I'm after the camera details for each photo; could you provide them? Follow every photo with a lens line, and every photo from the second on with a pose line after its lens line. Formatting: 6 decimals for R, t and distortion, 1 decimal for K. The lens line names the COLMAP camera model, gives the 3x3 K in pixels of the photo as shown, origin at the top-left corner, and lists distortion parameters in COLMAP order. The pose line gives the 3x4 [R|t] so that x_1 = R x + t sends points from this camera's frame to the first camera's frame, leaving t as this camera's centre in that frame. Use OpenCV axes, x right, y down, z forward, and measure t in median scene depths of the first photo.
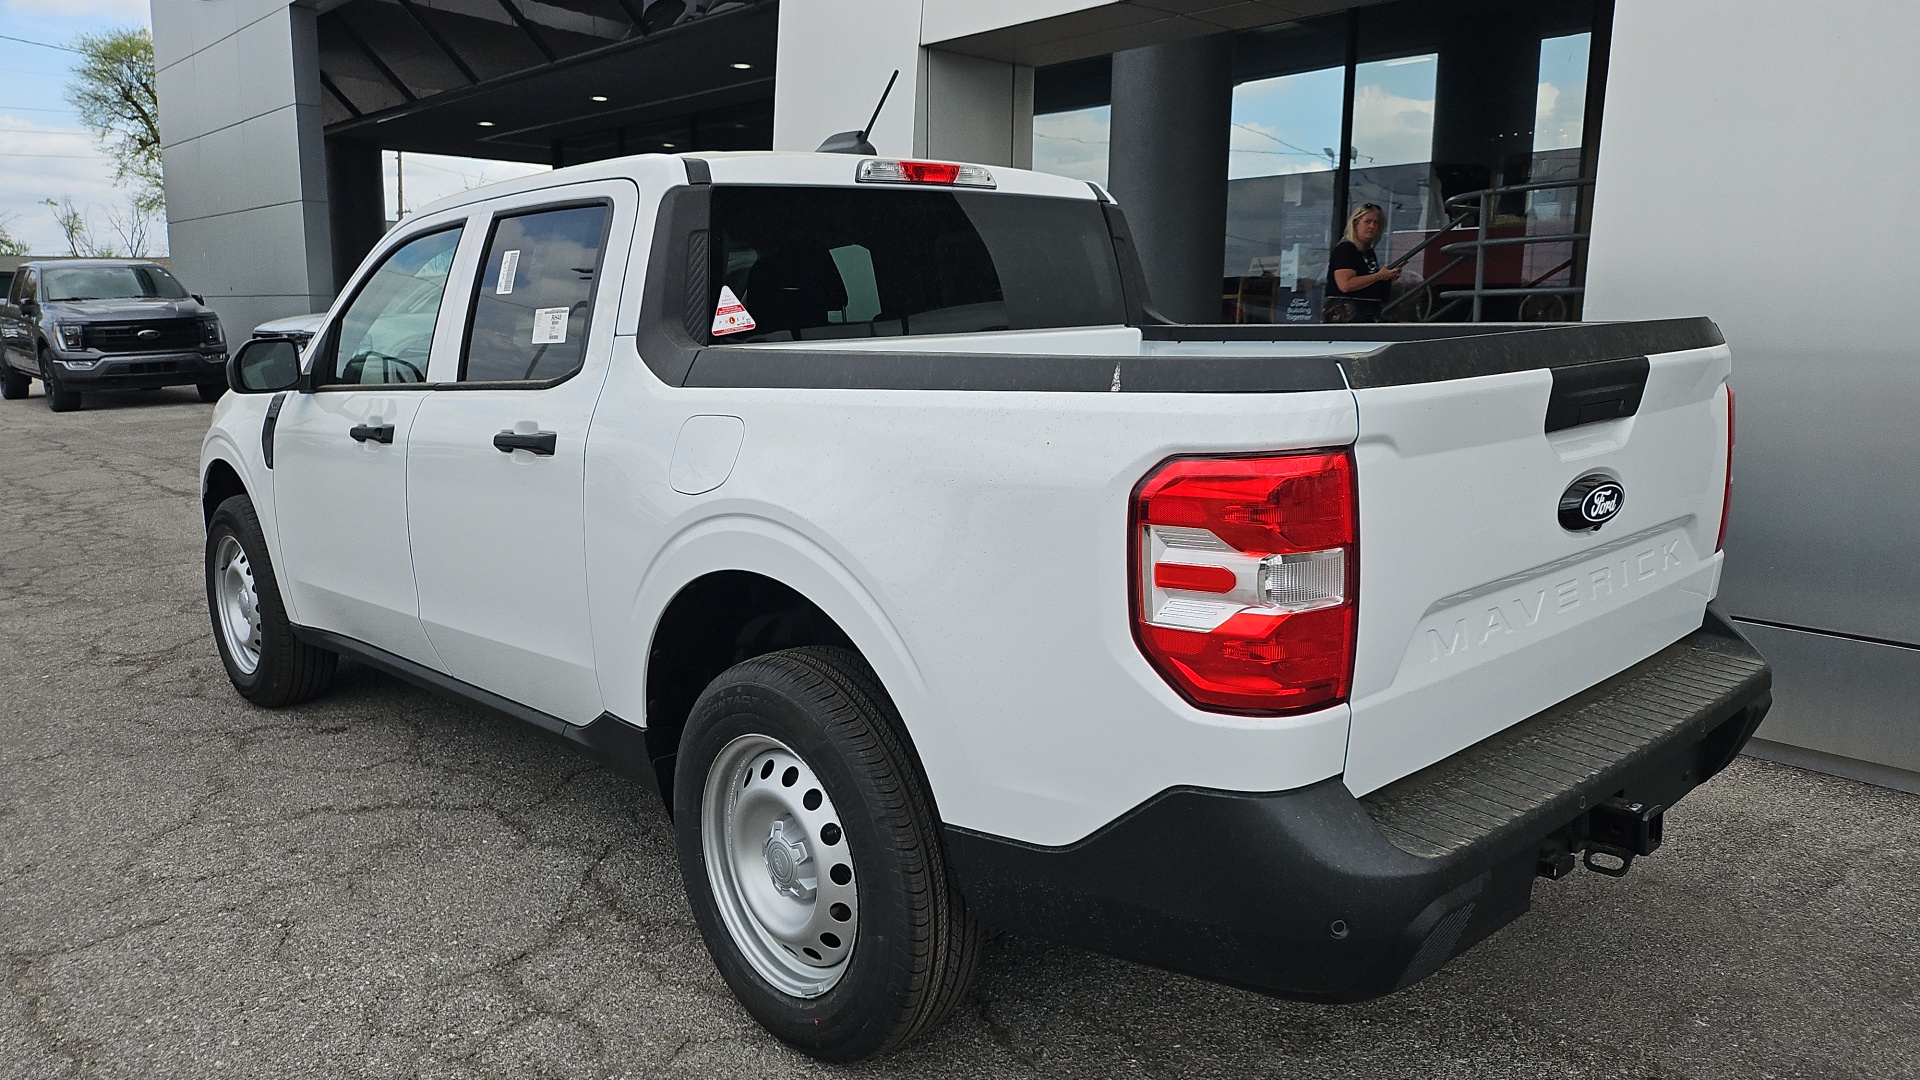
lens RADIAL K [[1333.8, 0, 957.3], [0, 1333.8, 526.6], [0, 0, 1]] dist [0.027940, -0.069891]
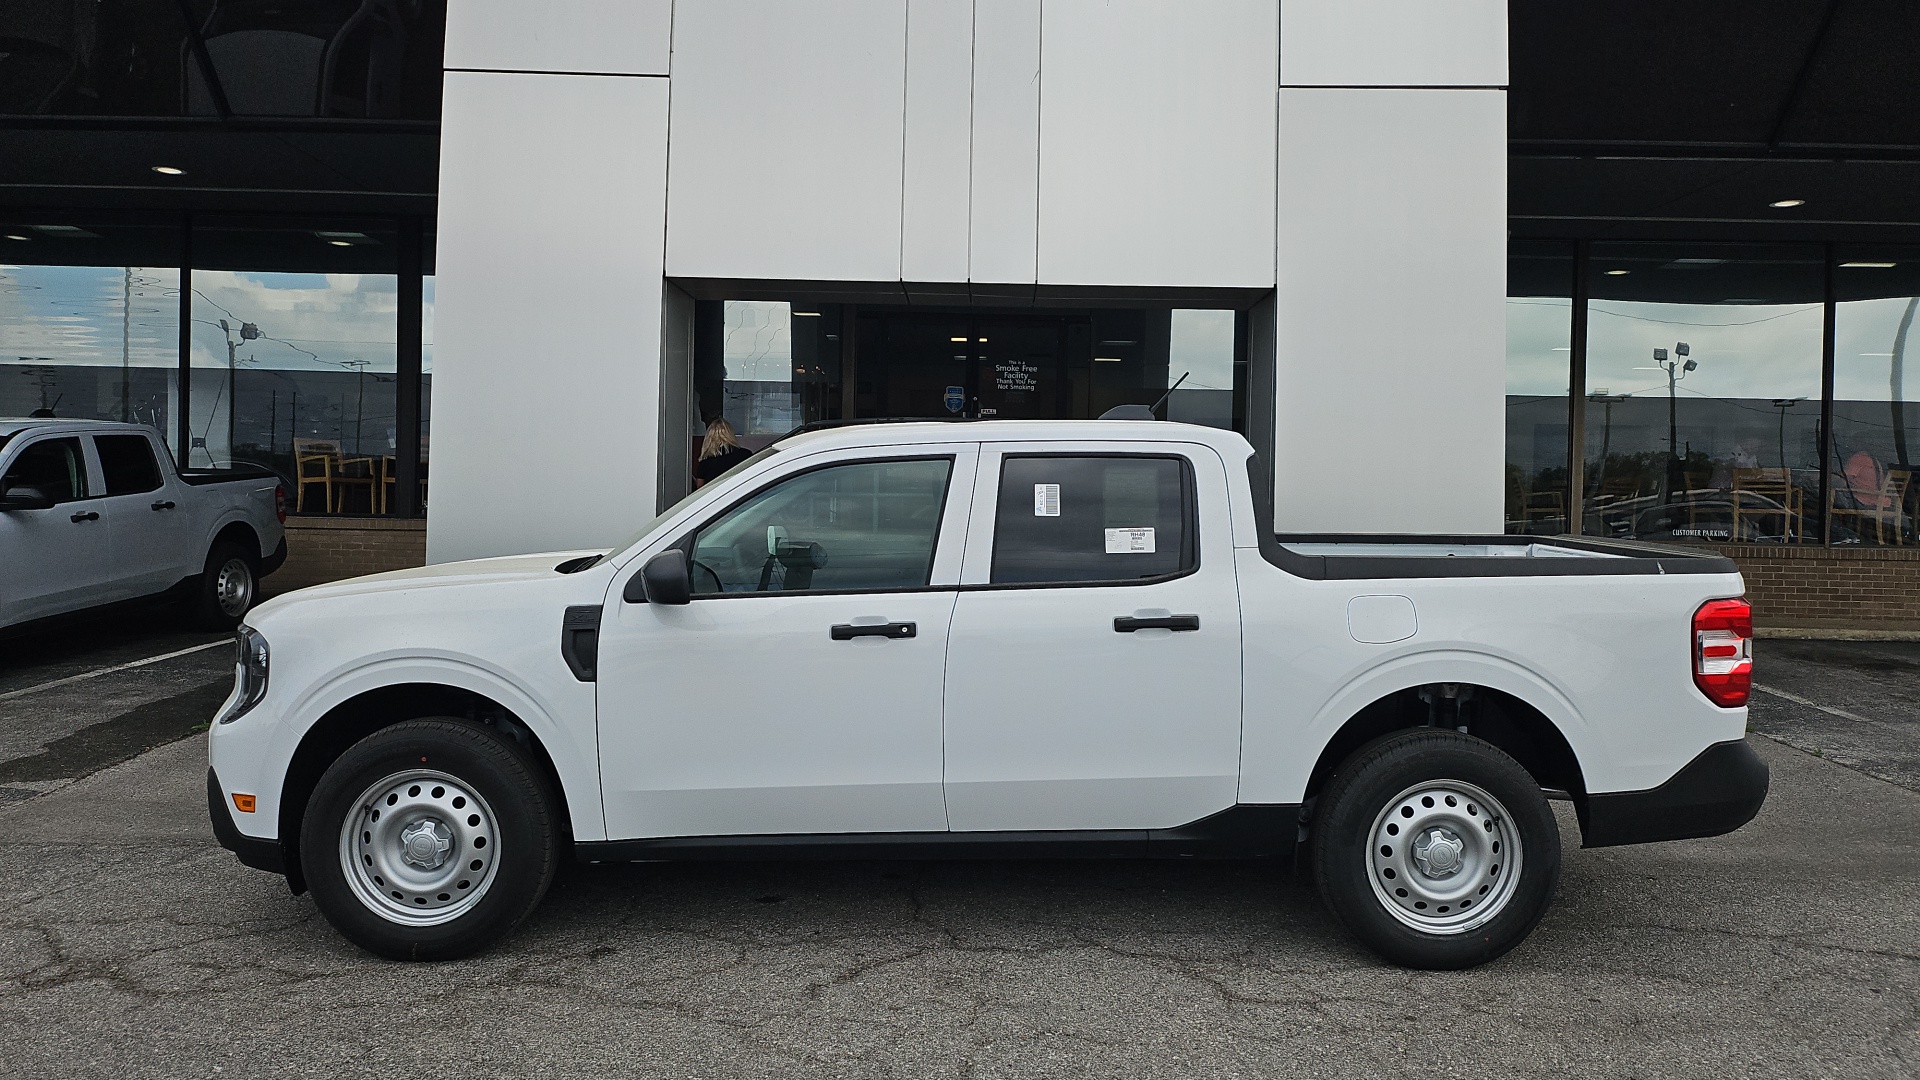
lens RADIAL K [[1376.7, 0, 927.9], [0, 1376.7, 544.3], [0, 0, 1]] dist [0.034040, -0.002783]
pose [[0.692598, -0.010249, 0.721251, -1.502293], [0.097759, 0.992007, -0.079779, -0.052746], [-0.714669, 0.125764, 0.688064, 0.164797]]
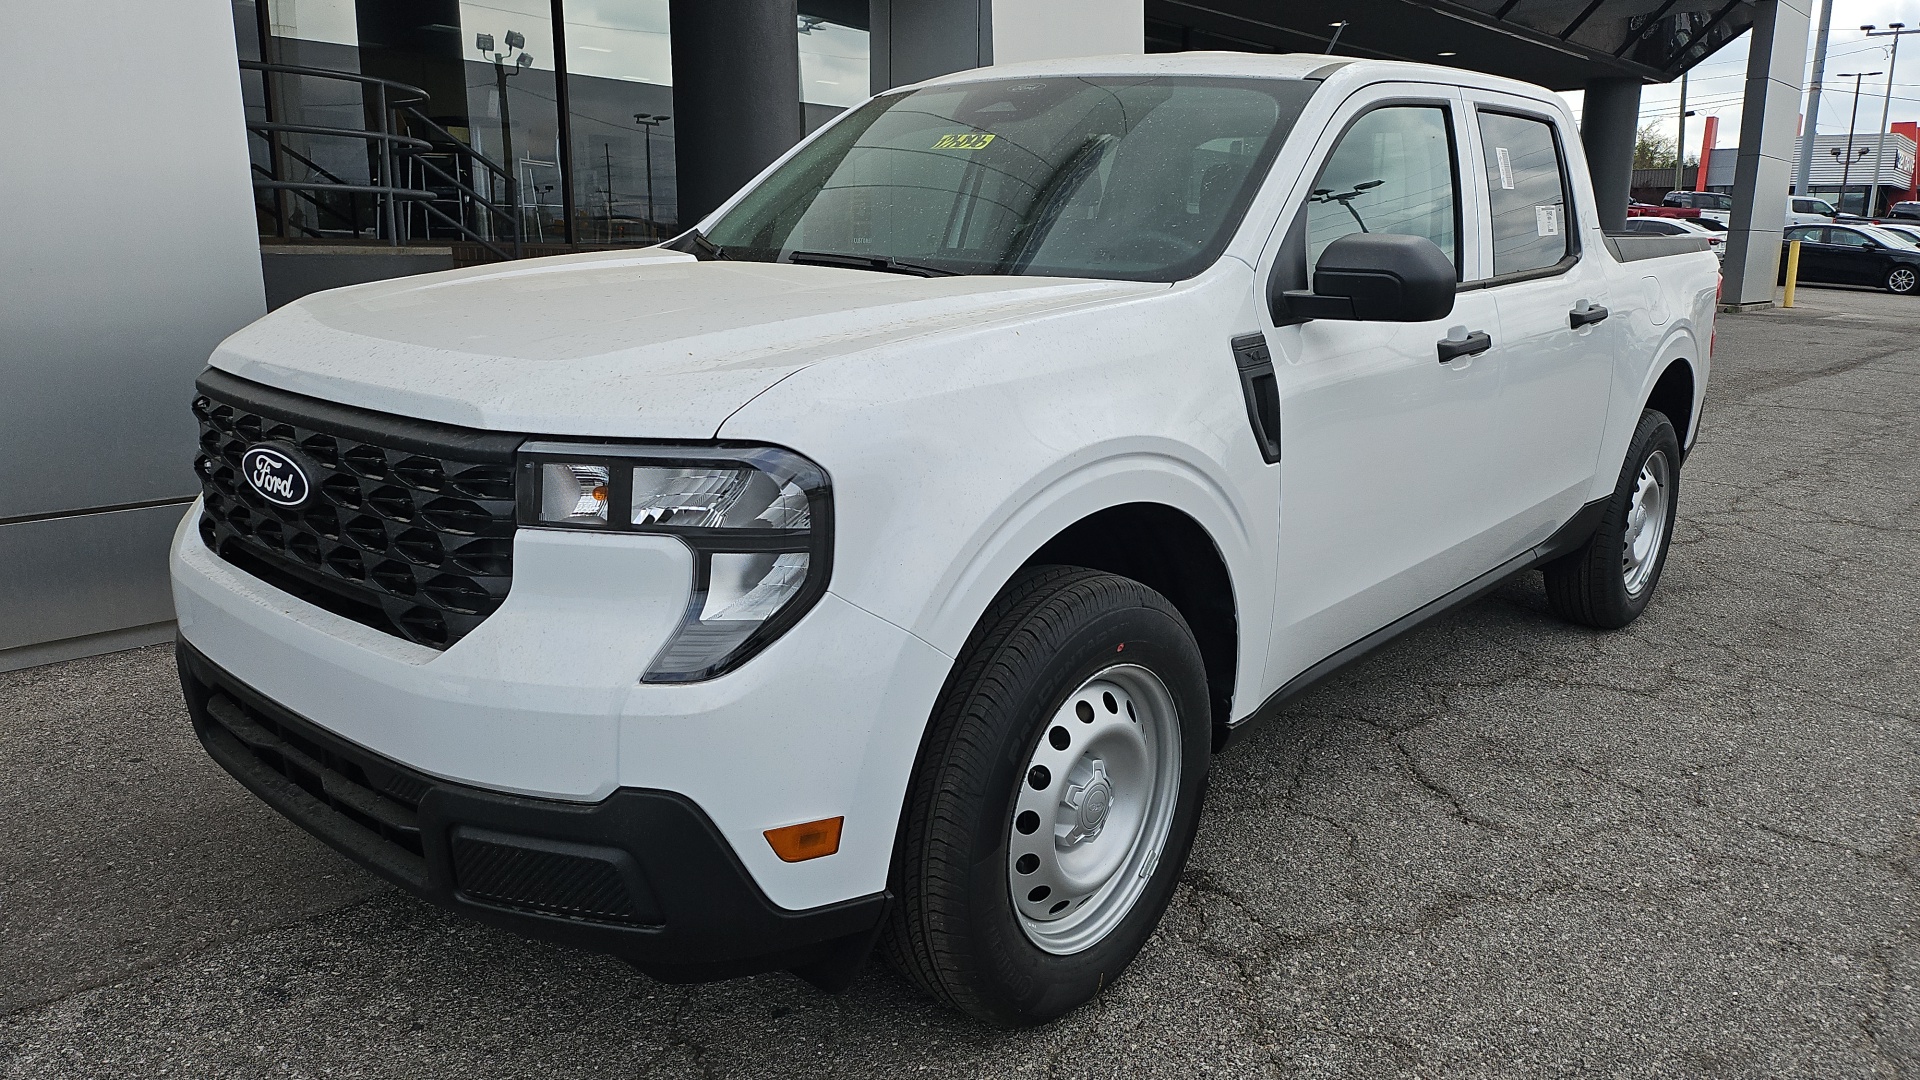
lens RADIAL K [[1415.6, 0, 1002.8], [0, 1415.6, 542.1], [0, 0, 1]] dist [0.050488, 0.000597]
pose [[-0.132304, -0.213887, 0.967857, -1.557204], [0.133721, 0.963663, 0.231240, -0.237727], [-0.982148, 0.160017, -0.098895, 1.666569]]
